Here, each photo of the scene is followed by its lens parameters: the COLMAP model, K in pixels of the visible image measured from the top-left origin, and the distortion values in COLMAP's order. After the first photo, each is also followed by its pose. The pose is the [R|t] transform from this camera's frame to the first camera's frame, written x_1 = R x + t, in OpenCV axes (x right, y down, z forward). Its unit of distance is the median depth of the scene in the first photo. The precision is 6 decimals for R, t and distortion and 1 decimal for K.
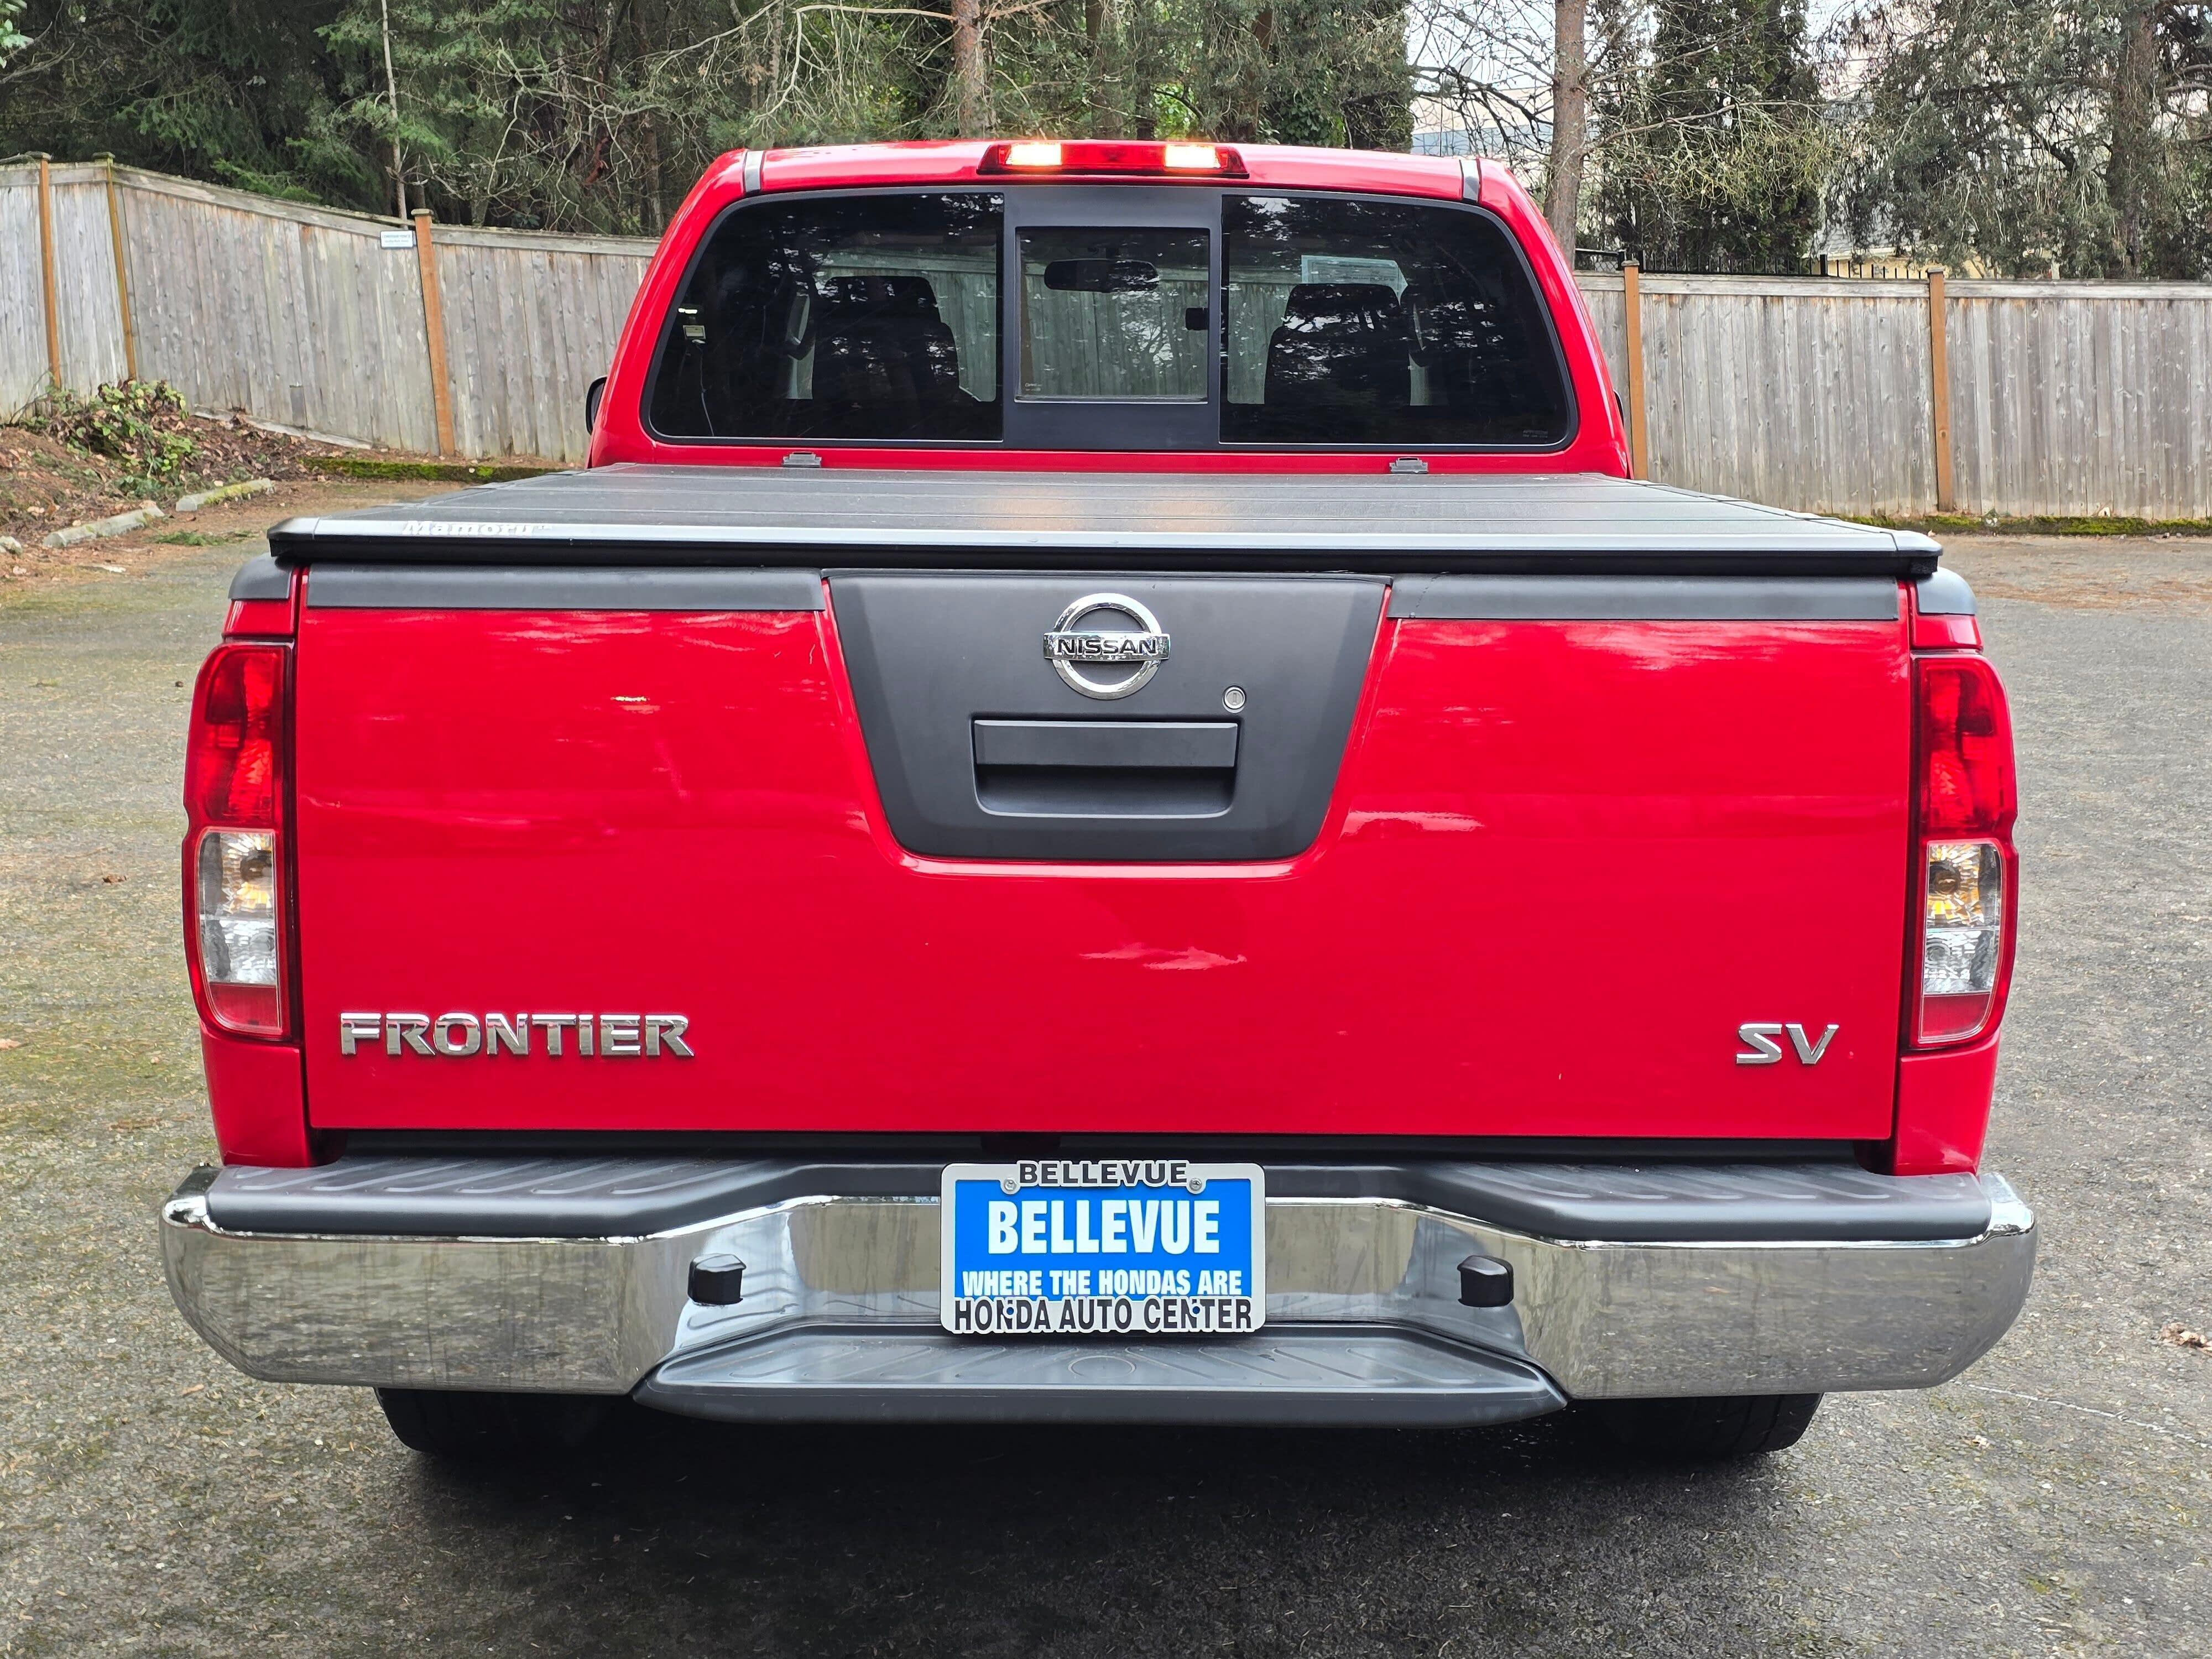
lens RADIAL K [[2981.7, 0, 1138.4], [0, 2981.7, 779.6], [0, 0, 1]] dist [0.069776, 0.000000]
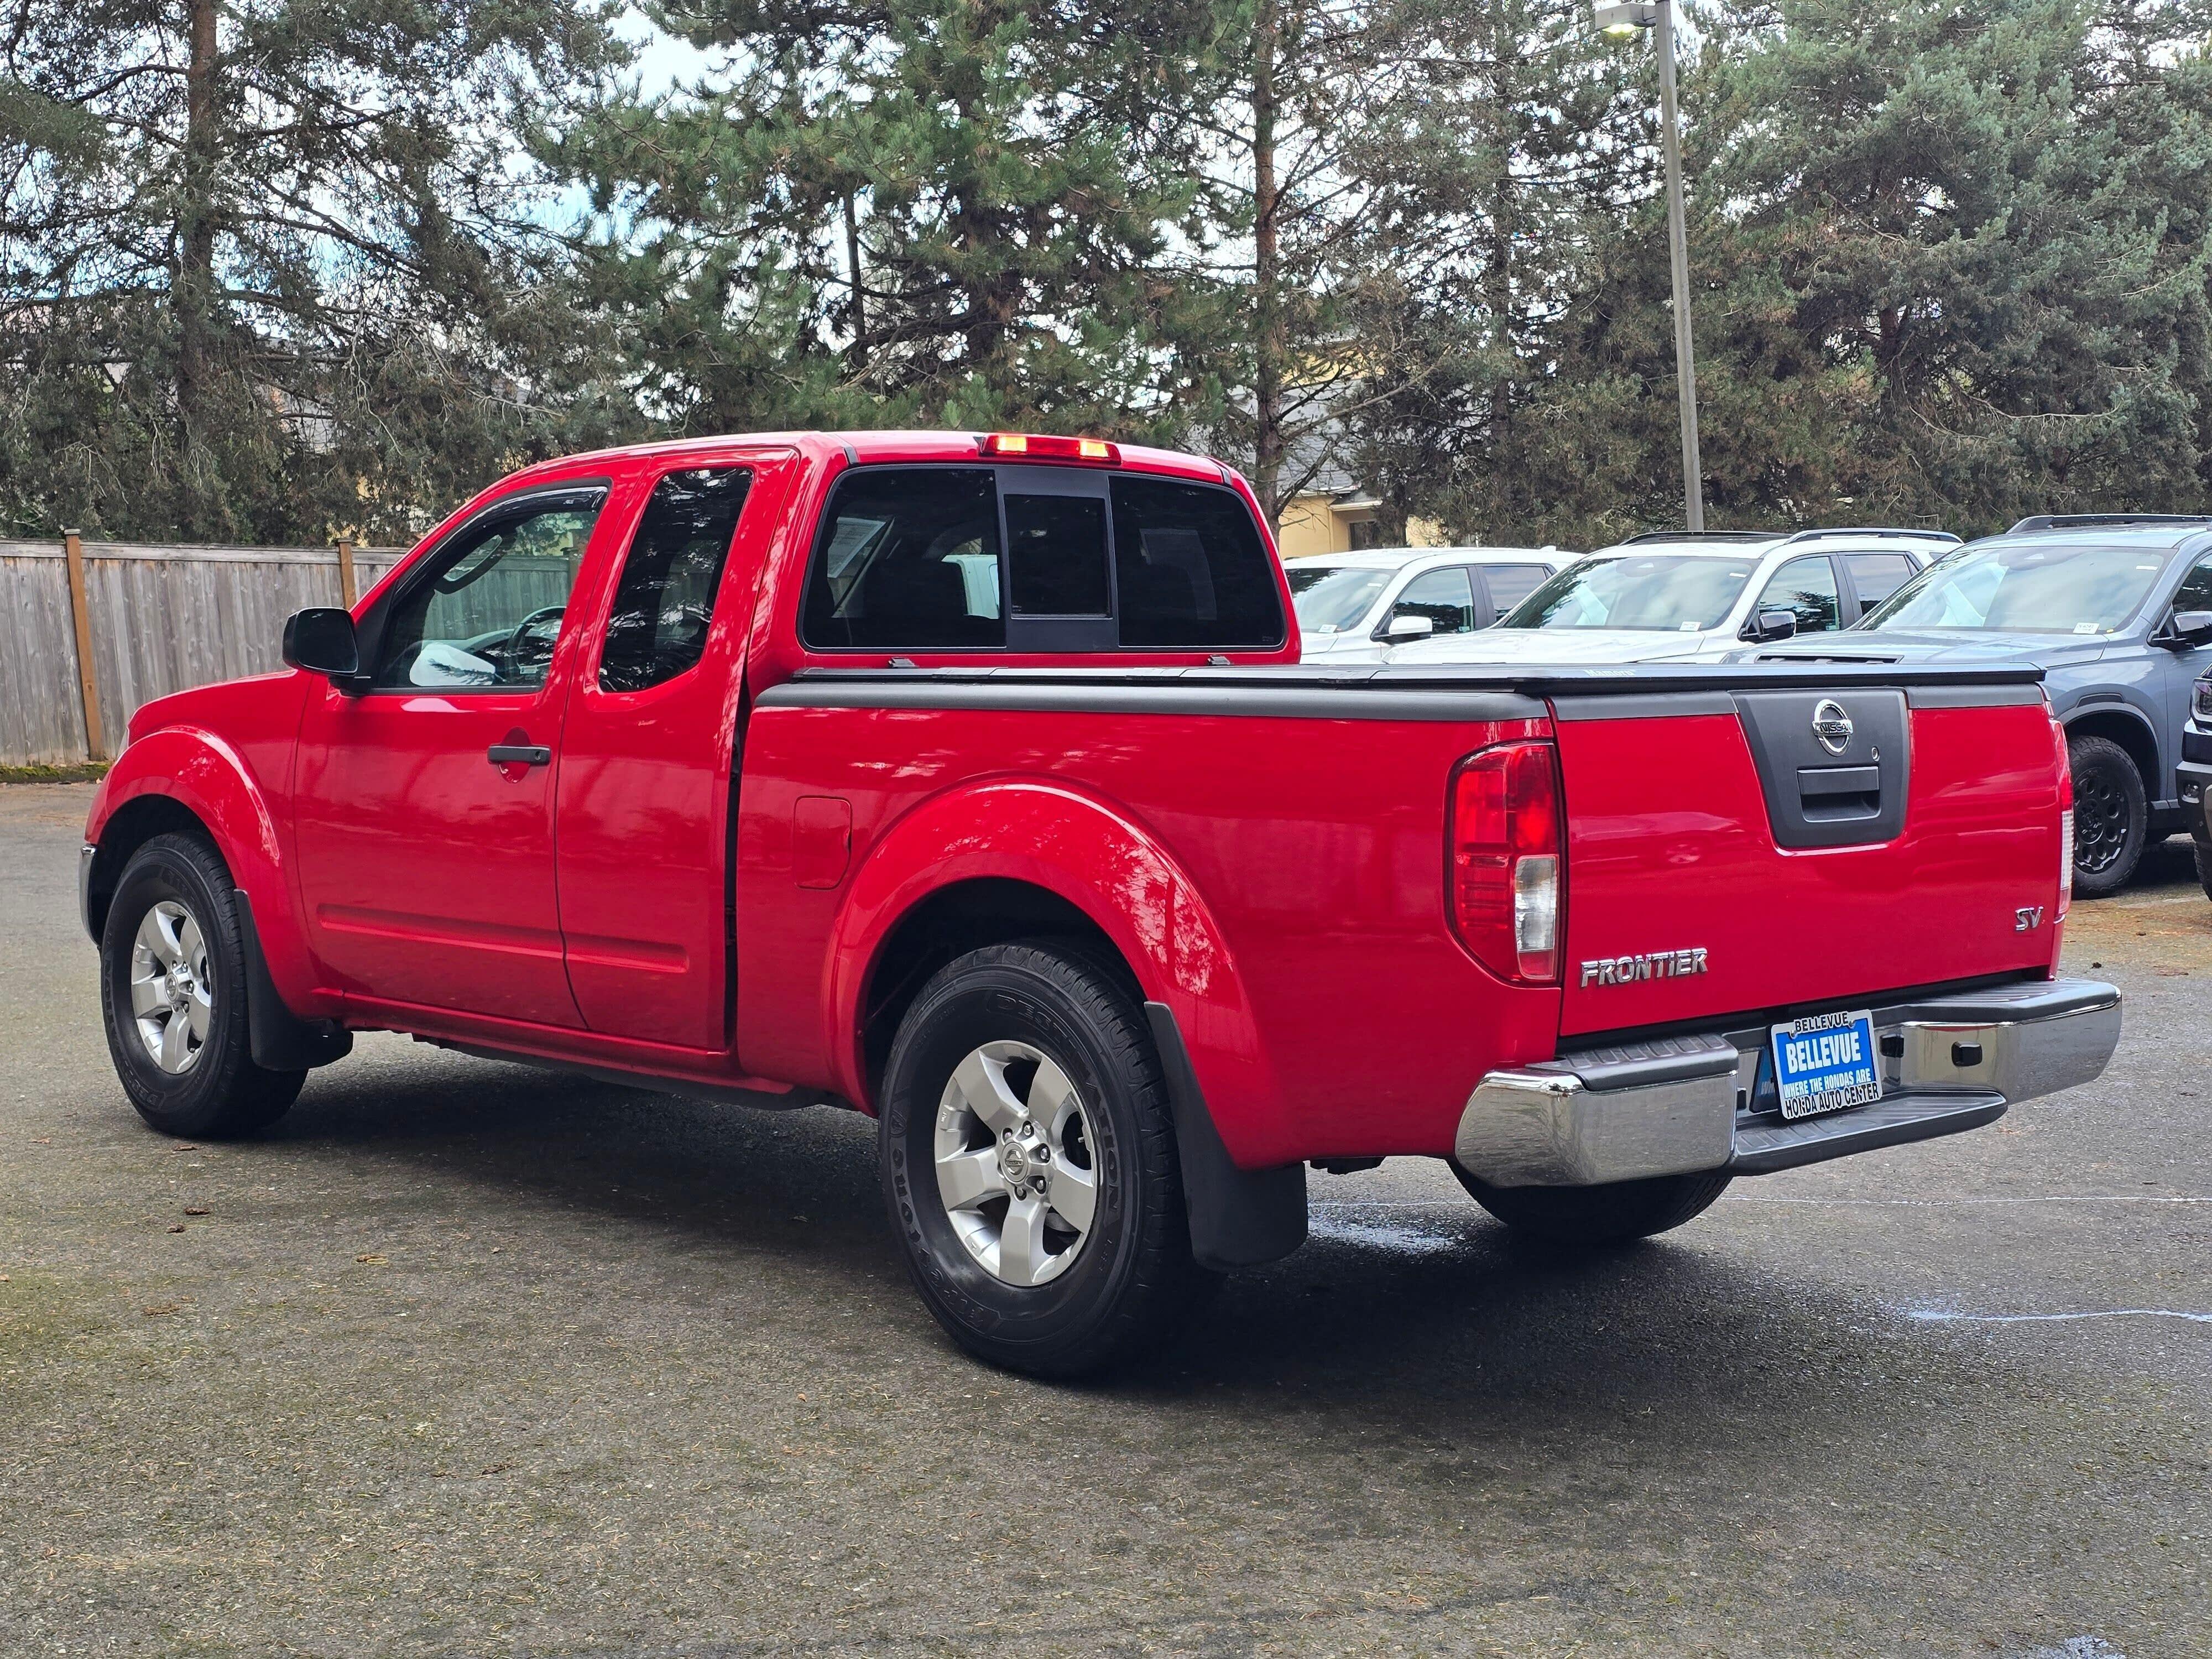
lens RADIAL K [[2981.7, 0, 1119.3], [0, 2981.7, 802.0], [0, 0, 1]] dist [0.069776, 0.000000]
pose [[0.733290, -0.047857, 0.678229, -0.945402], [0.101935, 0.993984, -0.040073, 0.017535], [-0.672231, 0.098520, 0.733757, -0.034956]]
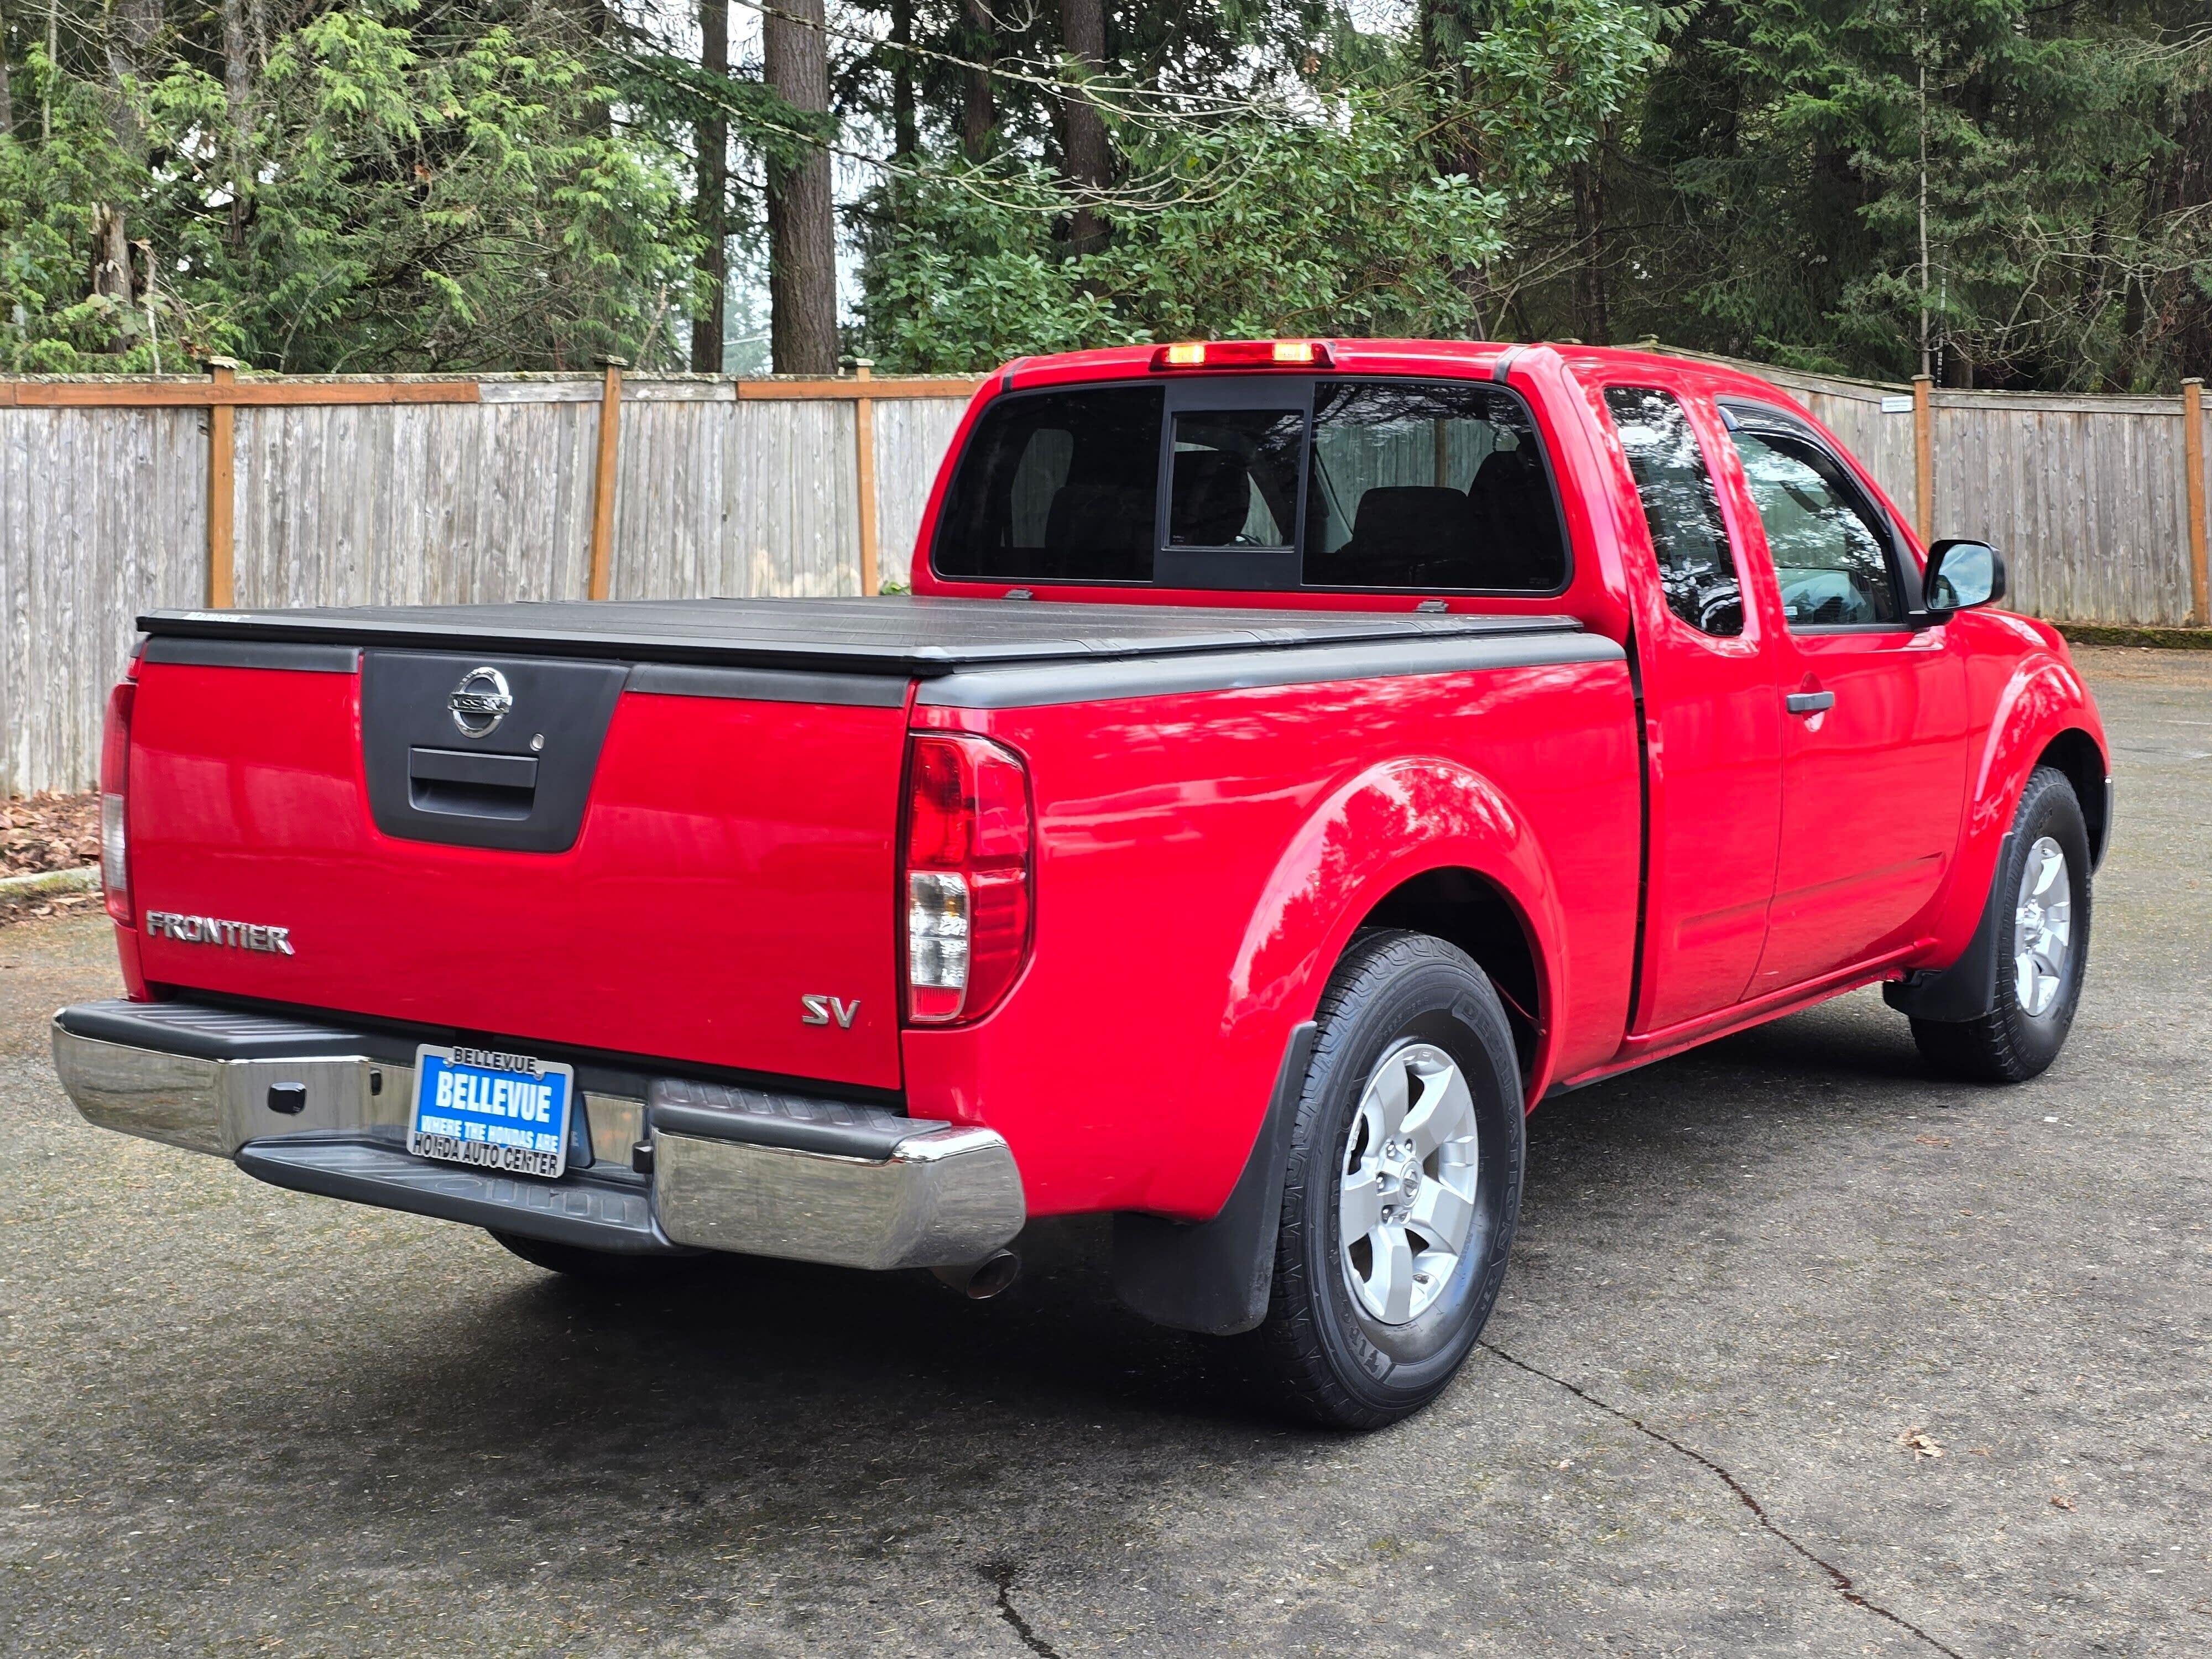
lens RADIAL K [[2981.7, 0, 1117.1], [0, 2981.7, 835.7], [0, 0, 1]] dist [0.069776, 0.000000]
pose [[0.822441, 0.060099, -0.565668, 0.659864], [-0.079285, 0.996808, -0.009370, 0.006068], [0.563299, 0.052556, 0.824580, -0.036420]]
